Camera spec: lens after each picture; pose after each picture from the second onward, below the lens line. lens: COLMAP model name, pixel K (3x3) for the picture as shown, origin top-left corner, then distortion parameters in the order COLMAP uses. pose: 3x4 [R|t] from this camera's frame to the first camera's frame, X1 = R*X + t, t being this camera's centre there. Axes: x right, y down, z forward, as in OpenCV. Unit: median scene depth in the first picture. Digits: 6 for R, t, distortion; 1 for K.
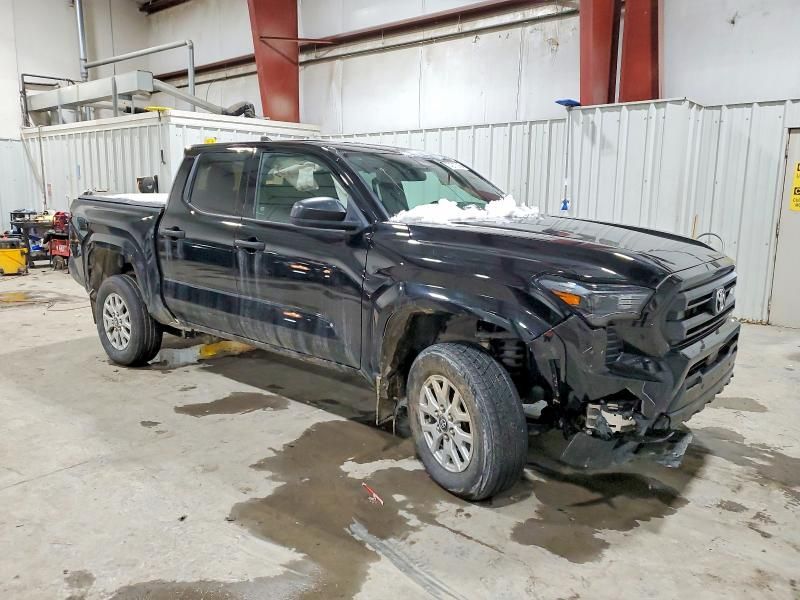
lens RADIAL K [[607.7, 0, 400.0], [0, 607.7, 300.0], [0, 0, 1]] dist [0.040941, 0.007032]
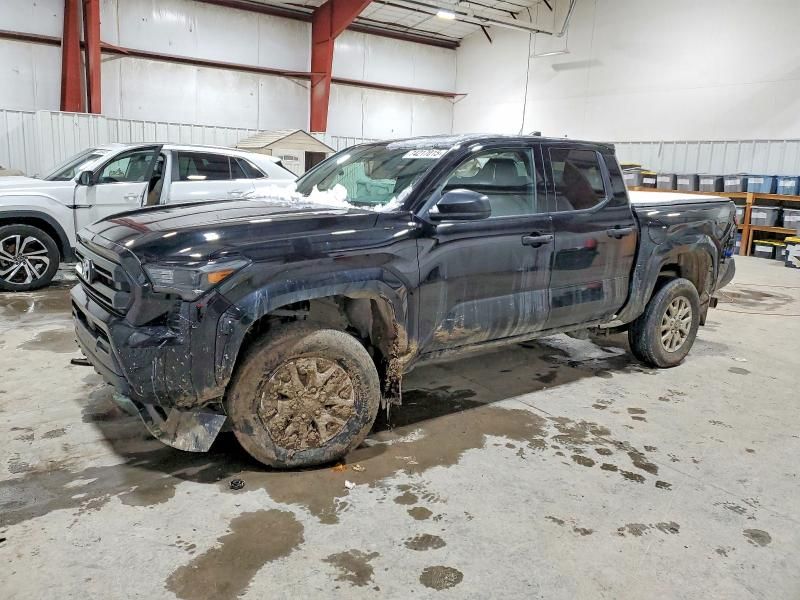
lens RADIAL K [[607.7, 0, 400.0], [0, 607.7, 300.0], [0, 0, 1]] dist [0.040941, 0.007032]
pose [[-0.222697, 0.182379, -0.957676, 1.337090], [-0.217626, 0.948256, 0.231192, -0.302963], [0.950287, 0.259901, -0.171483, 1.594989]]
